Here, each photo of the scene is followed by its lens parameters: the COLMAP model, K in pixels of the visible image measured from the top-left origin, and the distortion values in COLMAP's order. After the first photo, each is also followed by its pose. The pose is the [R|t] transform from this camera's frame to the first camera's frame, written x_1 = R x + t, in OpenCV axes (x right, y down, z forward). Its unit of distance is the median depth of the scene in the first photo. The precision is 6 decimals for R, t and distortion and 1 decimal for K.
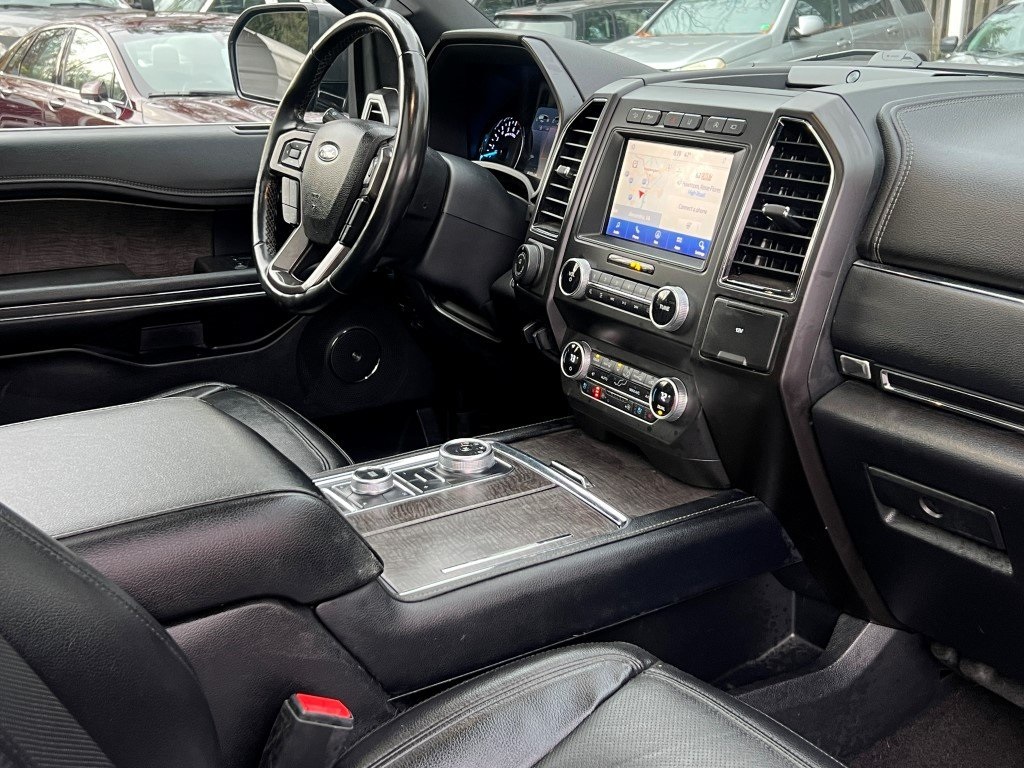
lens RADIAL K [[1129.2, 0, 514.1], [0, 1129.2, 386.8], [0, 0, 1]] dist [0.017423, 0.000000]
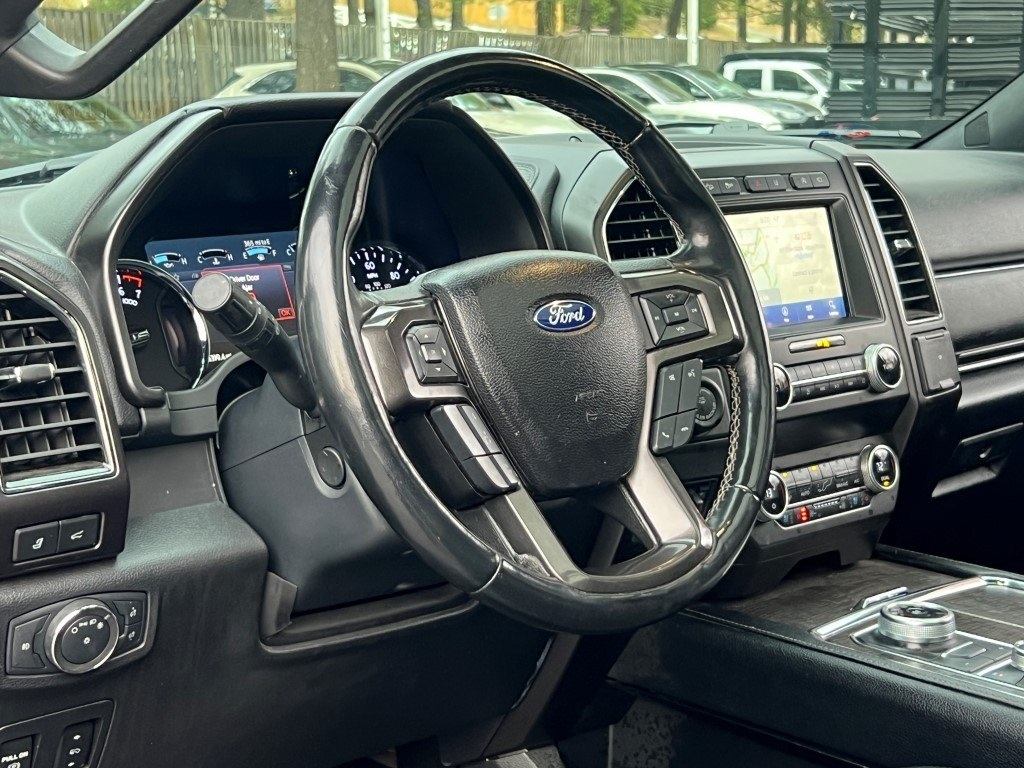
lens RADIAL K [[1764.2, 0, 506.5], [0, 1764.2, 380.1], [0, 0, 1]] dist [0.101237, 0.000000]
pose [[-0.179188, -0.141132, 0.973639, -1.161285], [0.326136, 0.925175, 0.194129, -0.418856], [-0.928185, 0.352324, -0.119752, 1.379765]]
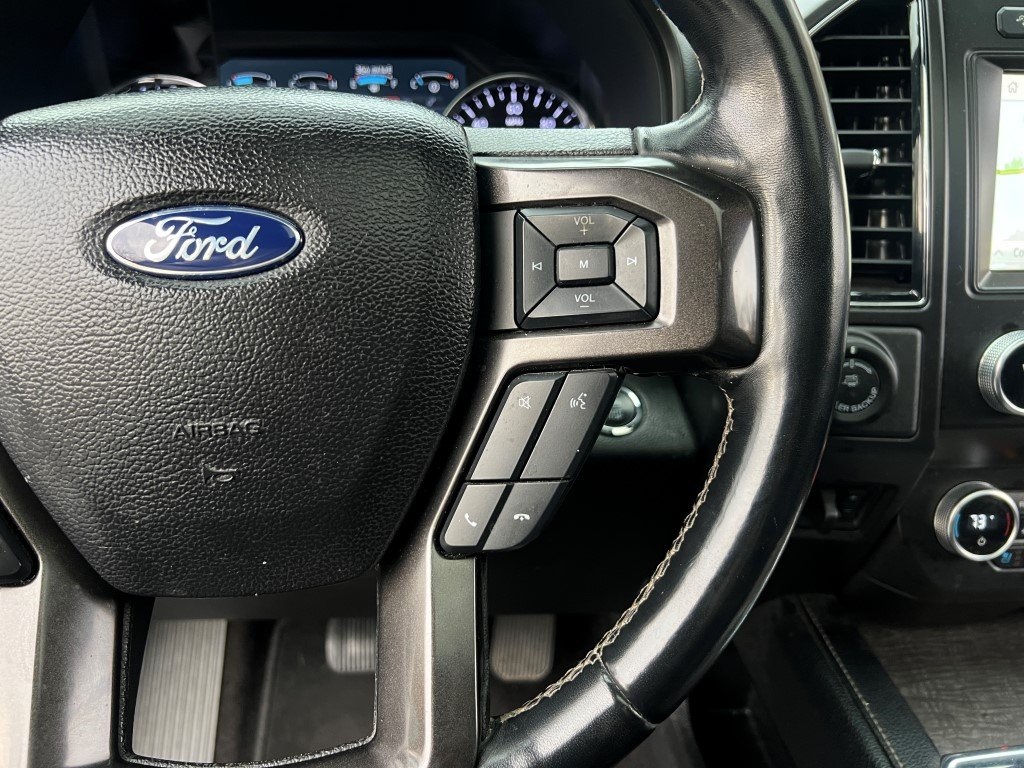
lens RADIAL K [[783.1, 0, 523.2], [0, 783.1, 383.4], [0, 0, 1]] dist [0.024275, -0.047563]
pose [[0.482807, -0.354986, 0.800551, -0.332407], [0.269299, 0.930044, 0.249994, -0.244349], [-0.833292, 0.094889, 0.544629, 1.045459]]
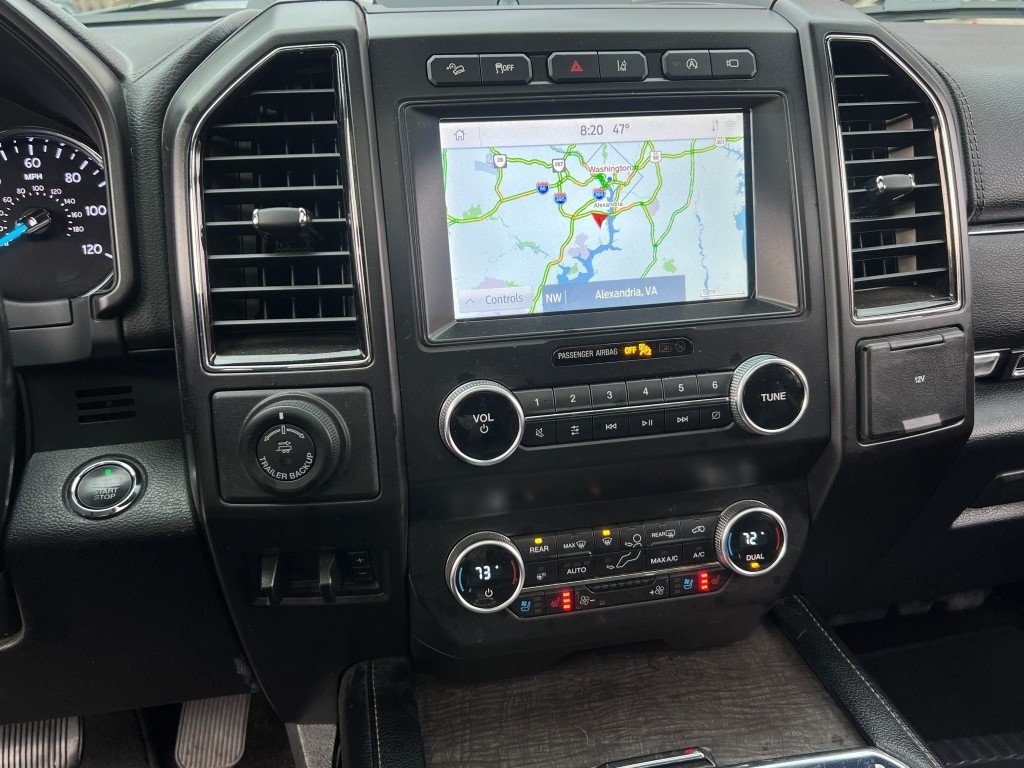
lens RADIAL K [[861.9, 0, 541.7], [0, 861.9, 372.2], [0, 0, 1]] dist [0.034842, -0.043155]
pose [[0.351165, -0.353056, 0.867199, -0.256995], [0.305219, 0.918758, 0.250451, -0.209310], [-0.885169, 0.176736, 0.430395, 0.856914]]
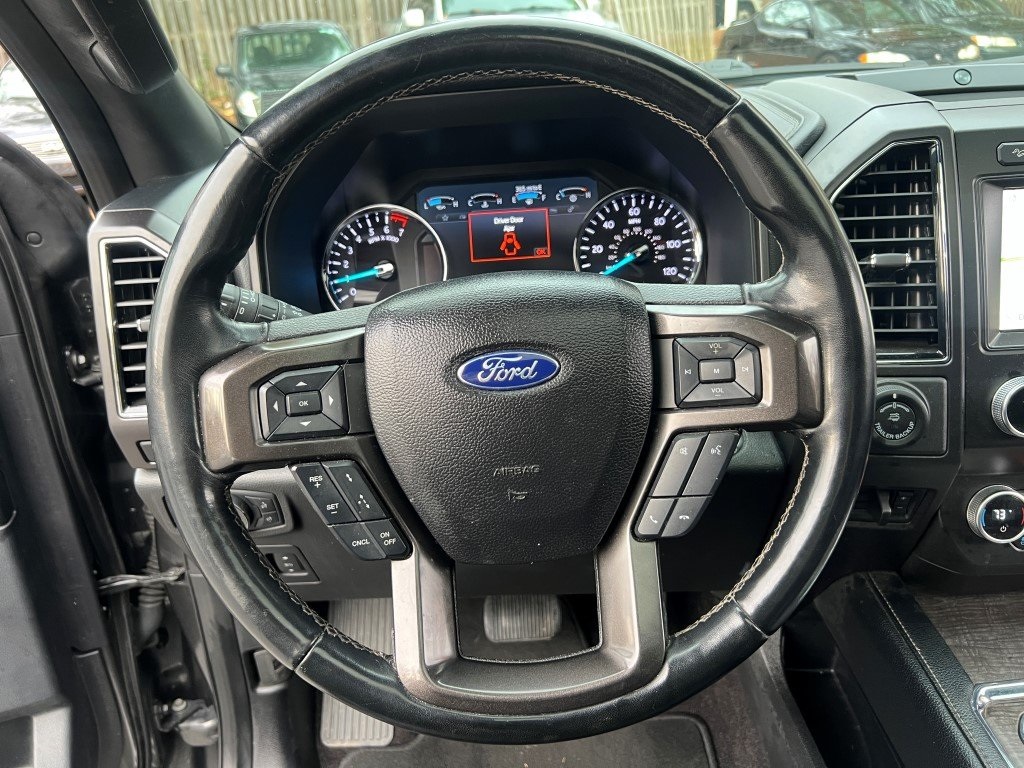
lens RADIAL K [[783.1, 0, 516.8], [0, 783.1, 377.0], [0, 0, 1]] dist [0.024275, -0.047563]
pose [[0.549158, -0.367305, 0.750675, -0.473399], [0.323783, 0.921595, 0.214072, -0.324025], [-0.770448, 0.125496, 0.625028, 0.986077]]
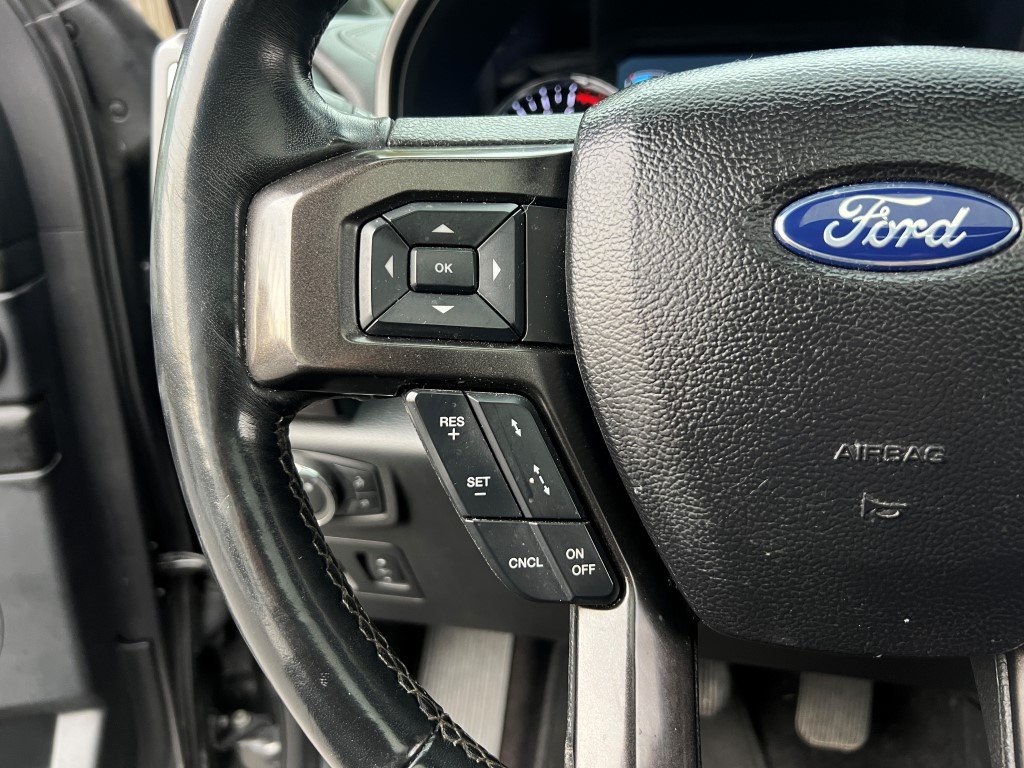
lens RADIAL K [[783.1, 0, 514.7], [0, 783.1, 381.9], [0, 0, 1]] dist [0.024275, -0.047563]
pose [[0.688024, -0.289381, 0.665493, -0.372999], [0.252904, 0.955176, 0.153878, -0.263907], [-0.680193, 0.062434, 0.730370, 1.154099]]
